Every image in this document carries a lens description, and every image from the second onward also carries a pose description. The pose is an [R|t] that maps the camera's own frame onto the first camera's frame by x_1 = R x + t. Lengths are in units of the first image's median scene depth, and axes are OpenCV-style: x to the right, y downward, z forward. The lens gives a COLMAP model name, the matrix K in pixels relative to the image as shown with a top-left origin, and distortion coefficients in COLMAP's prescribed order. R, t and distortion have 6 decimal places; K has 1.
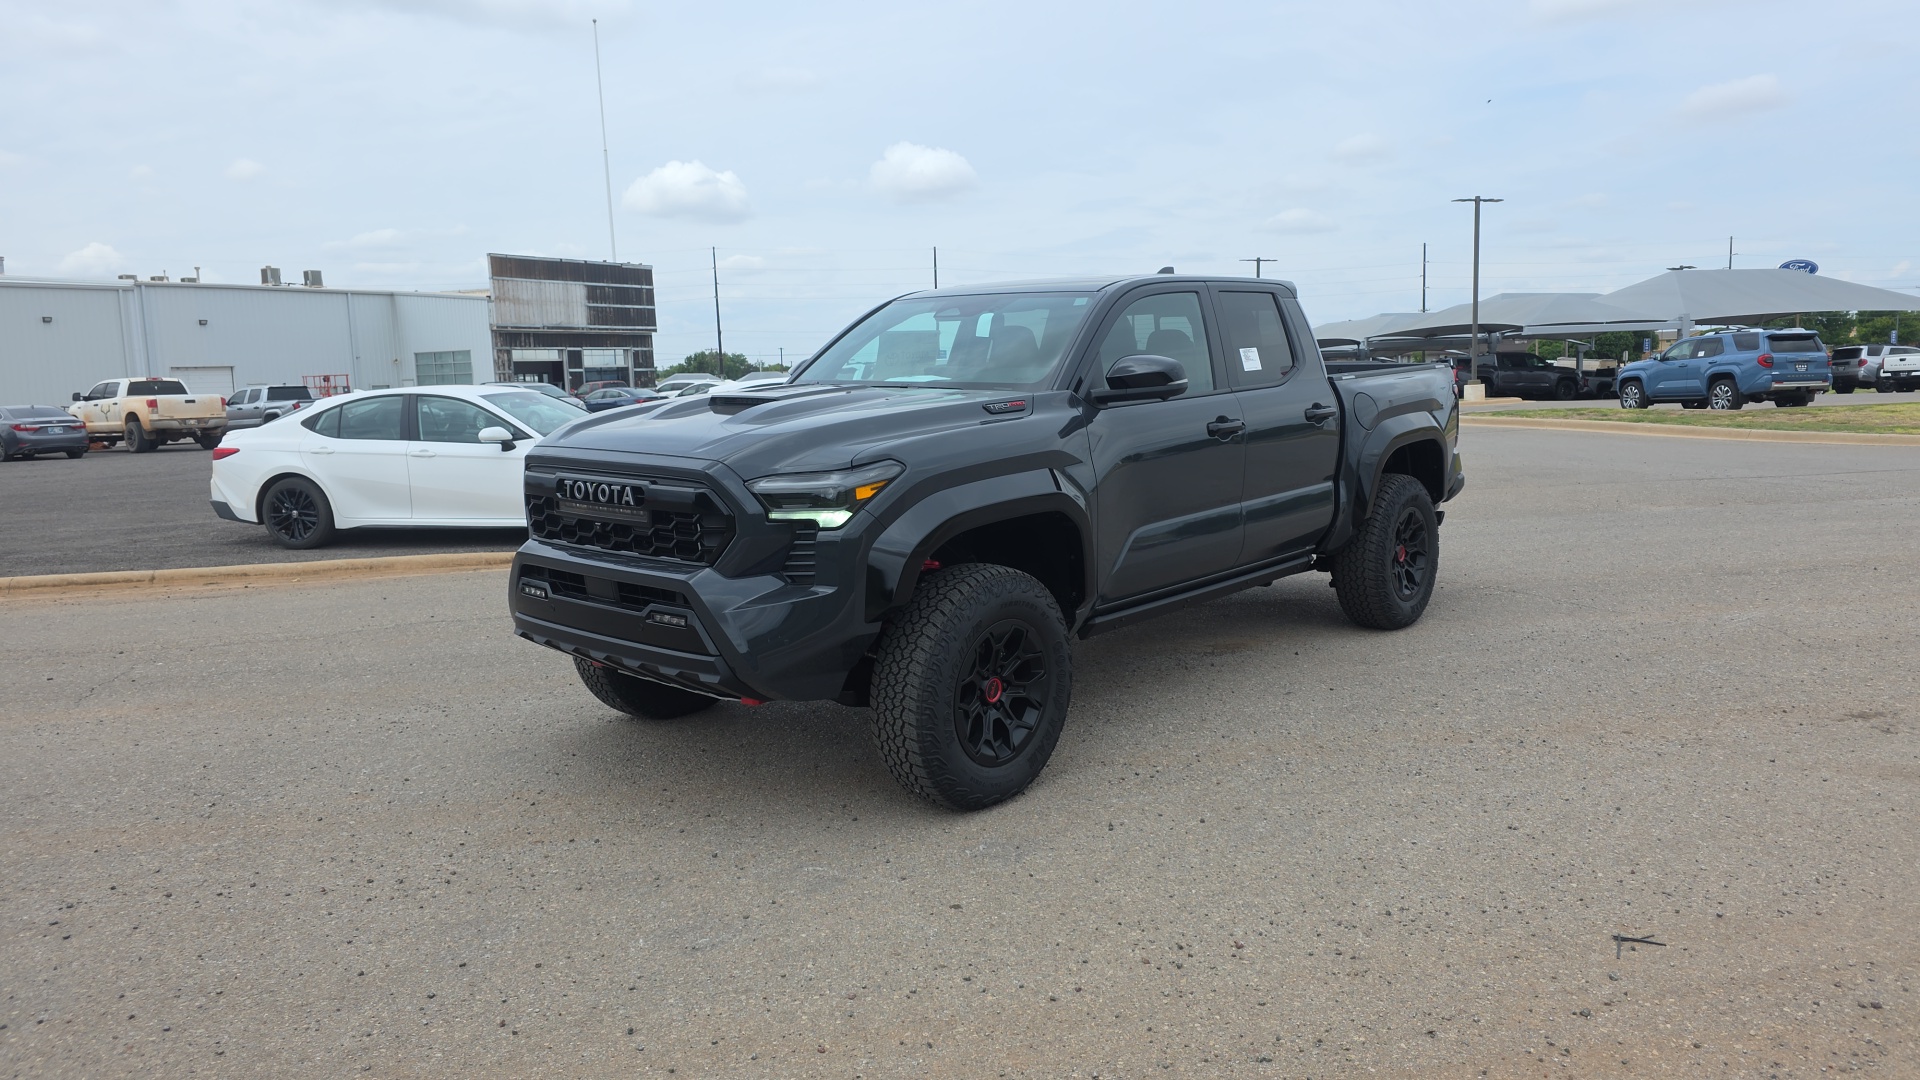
lens RADIAL K [[1282.2, 0, 988.4], [0, 1282.2, 519.0], [0, 0, 1]] dist [0.057433, -0.053710]
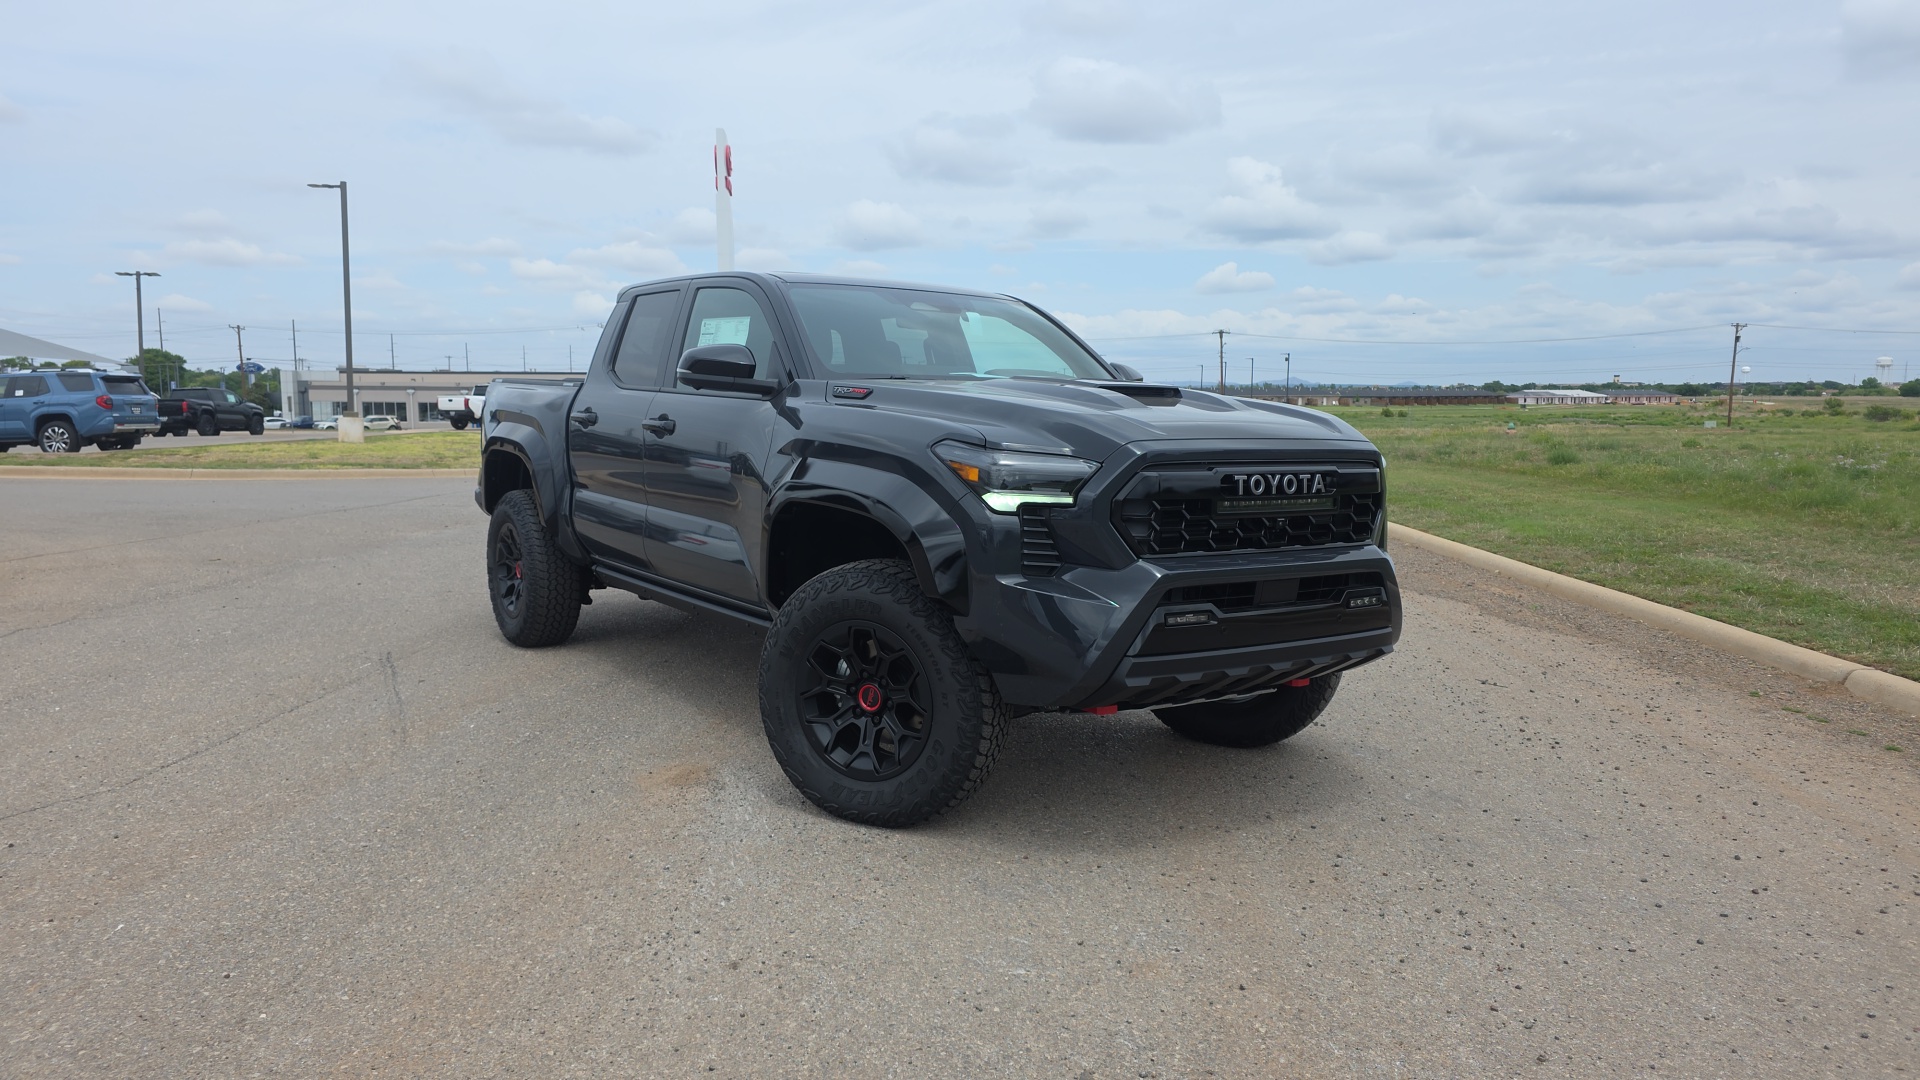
lens RADIAL K [[1282.2, 0, 918.2], [0, 1282.2, 543.3], [0, 0, 1]] dist [0.057433, -0.053710]
pose [[0.271629, -0.081488, 0.958946, -1.078234], [0.101560, 0.993272, 0.055638, -0.048555], [-0.957028, 0.082278, 0.278078, 0.867492]]
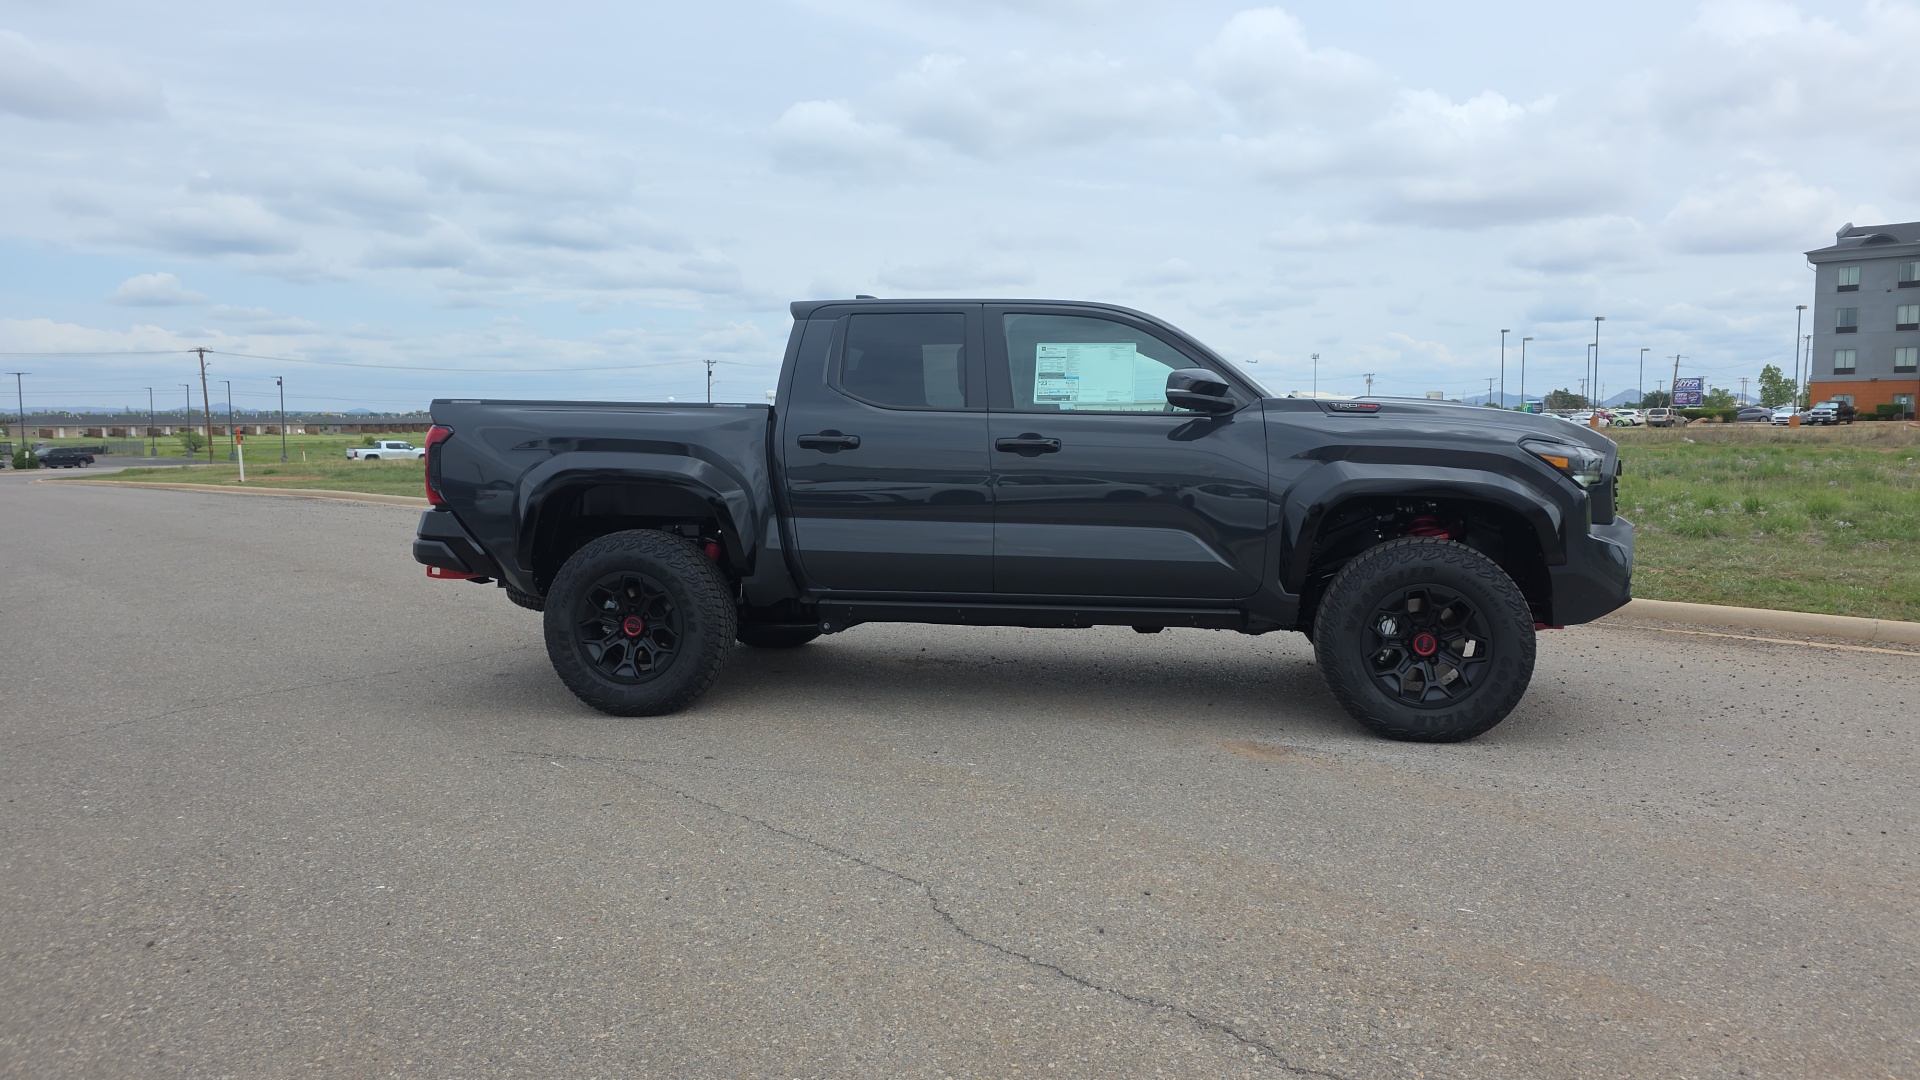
lens RADIAL K [[1282.2, 0, 993.7], [0, 1282.2, 503.2], [0, 0, 1]] dist [0.057433, -0.053710]
pose [[-0.504291, -0.024582, 0.863184, -1.043308], [0.119511, 0.987989, 0.097957, -0.177414], [-0.855224, 0.152559, -0.495296, 1.997728]]
